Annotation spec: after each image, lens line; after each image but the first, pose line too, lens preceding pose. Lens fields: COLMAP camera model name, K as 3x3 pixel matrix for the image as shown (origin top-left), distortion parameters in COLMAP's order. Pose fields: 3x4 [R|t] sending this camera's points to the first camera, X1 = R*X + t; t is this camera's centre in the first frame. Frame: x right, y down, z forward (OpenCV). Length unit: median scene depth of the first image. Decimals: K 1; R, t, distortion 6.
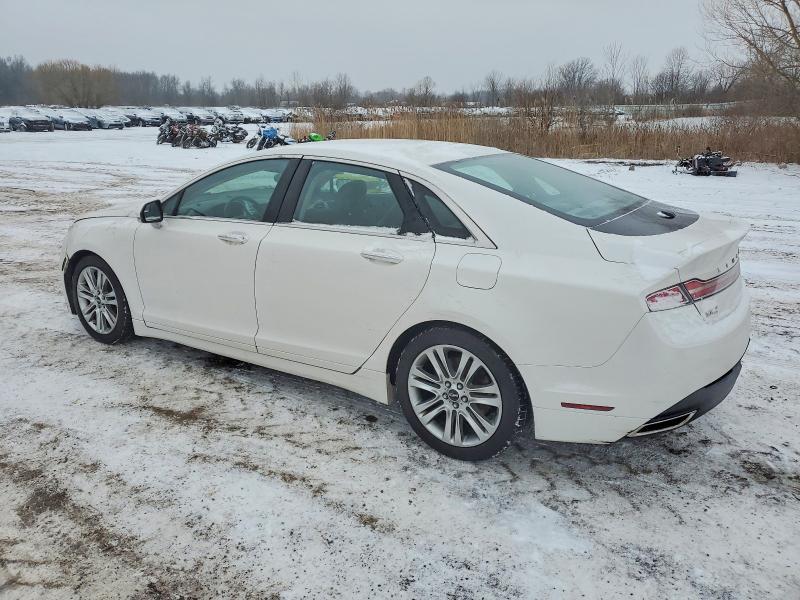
lens RADIAL K [[602.9, 0, 395.5], [0, 602.9, 296.9], [0, 0, 1]] dist [0.028854, -0.000079]
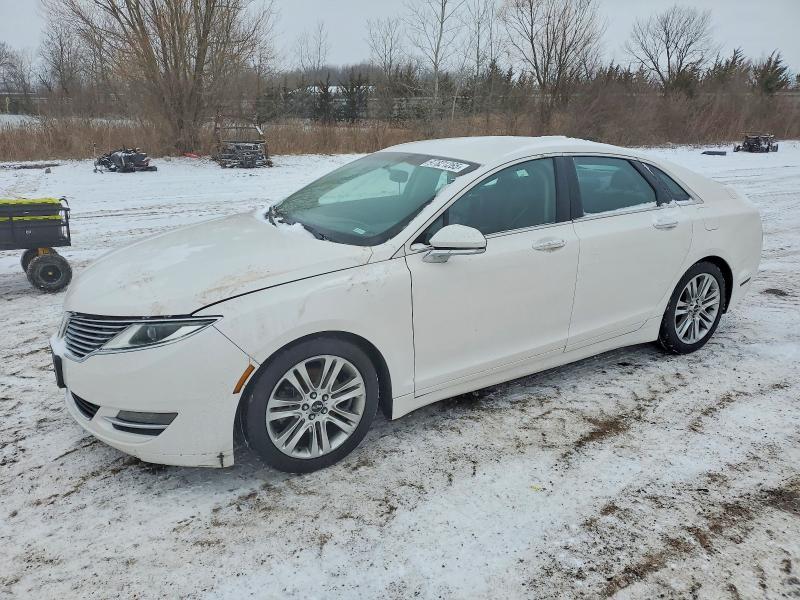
lens RADIAL K [[602.9, 0, 384.7], [0, 602.9, 309.3], [0, 0, 1]] dist [0.028854, -0.000079]
pose [[0.438631, -0.270833, 0.856885, -1.404021], [0.263628, 0.950335, 0.165421, -0.258055], [-0.859129, 0.153340, 0.488246, 0.883078]]
